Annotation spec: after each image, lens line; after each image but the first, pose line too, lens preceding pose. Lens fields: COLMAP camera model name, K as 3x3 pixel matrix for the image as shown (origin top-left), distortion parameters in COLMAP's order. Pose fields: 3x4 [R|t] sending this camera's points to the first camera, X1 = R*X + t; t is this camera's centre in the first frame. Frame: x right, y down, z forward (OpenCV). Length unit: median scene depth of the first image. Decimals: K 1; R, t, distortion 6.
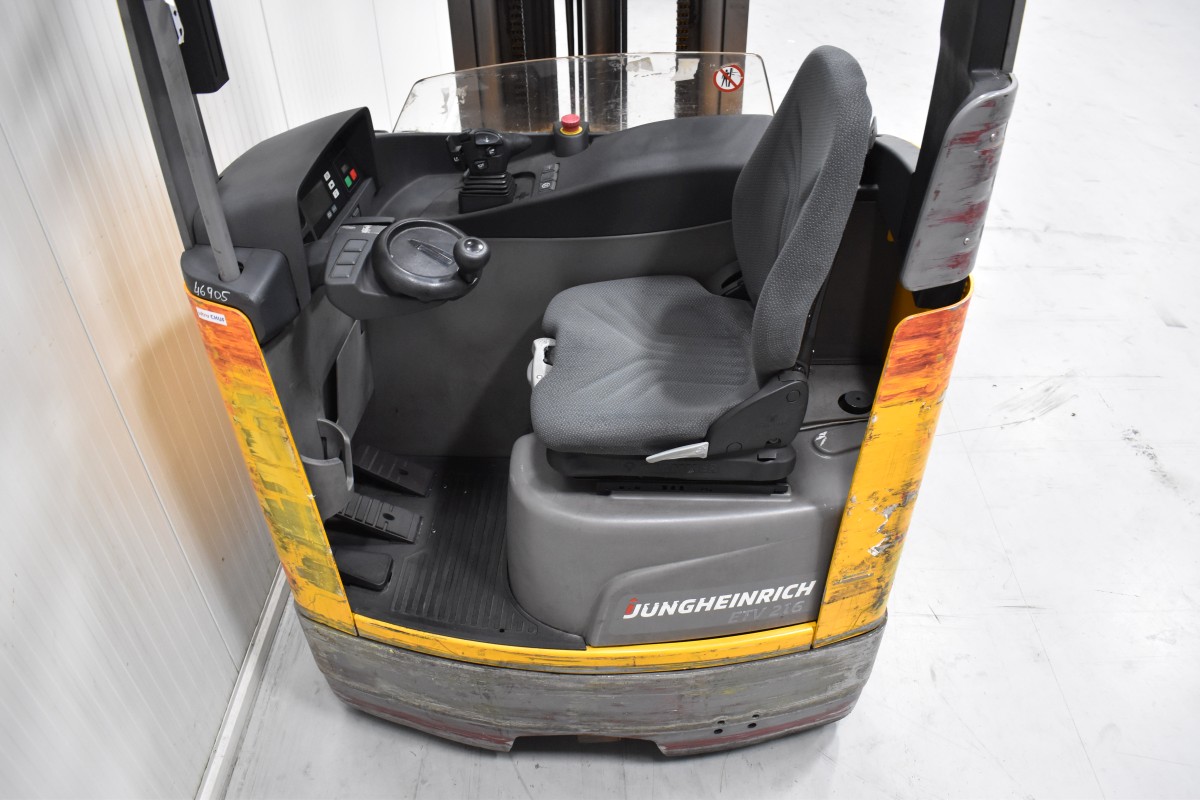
lens RADIAL K [[939.0, 0, 600.0], [0, 939.0, 400.0], [0, 0, 1]] dist [-0.088665, -0.000360]
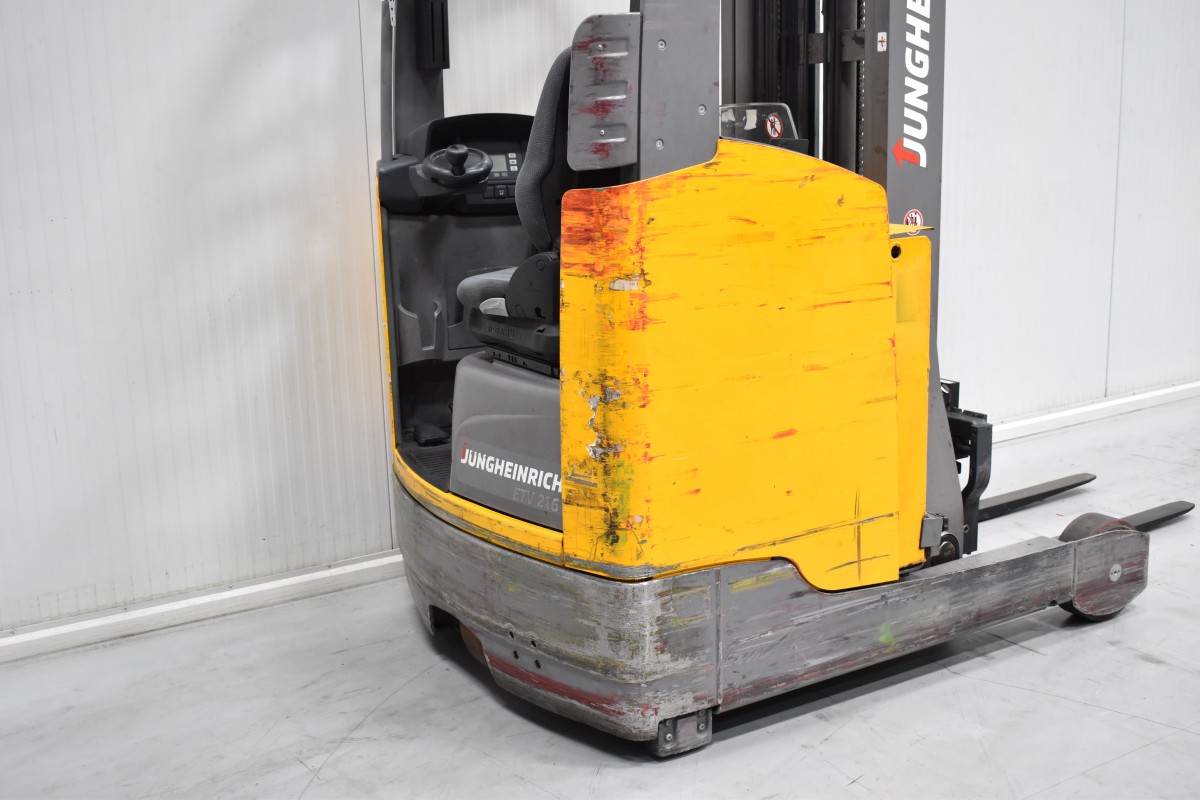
lens RADIAL K [[1328.5, 0, 600.0], [0, 1328.5, 400.0], [0, 0, 1]] dist [-0.073850, 0.022378]
pose [[0.552851, 0.173396, -0.815039, 1.665709], [-0.509561, 0.844264, -0.166028, 0.389352], [0.659320, 0.507101, 0.555109, 0.110069]]
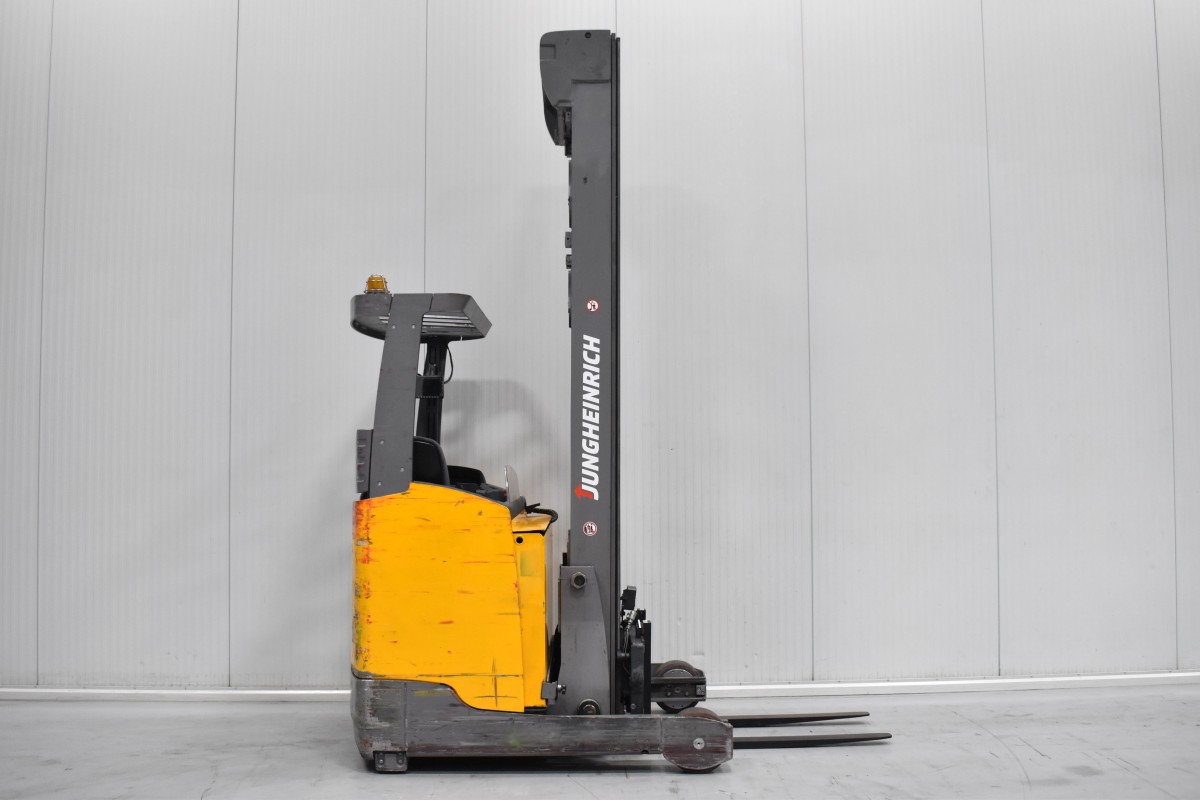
lens RADIAL K [[1083.5, 0, 600.0], [0, 1083.5, 400.0], [0, 0, 1]] dist [-0.084075, 0.003522]
pose [[0.053995, -0.036797, -0.997863, 3.431799], [-0.626296, 0.777072, -0.062544, -0.563762], [0.777713, 0.628335, 0.018912, 1.175636]]
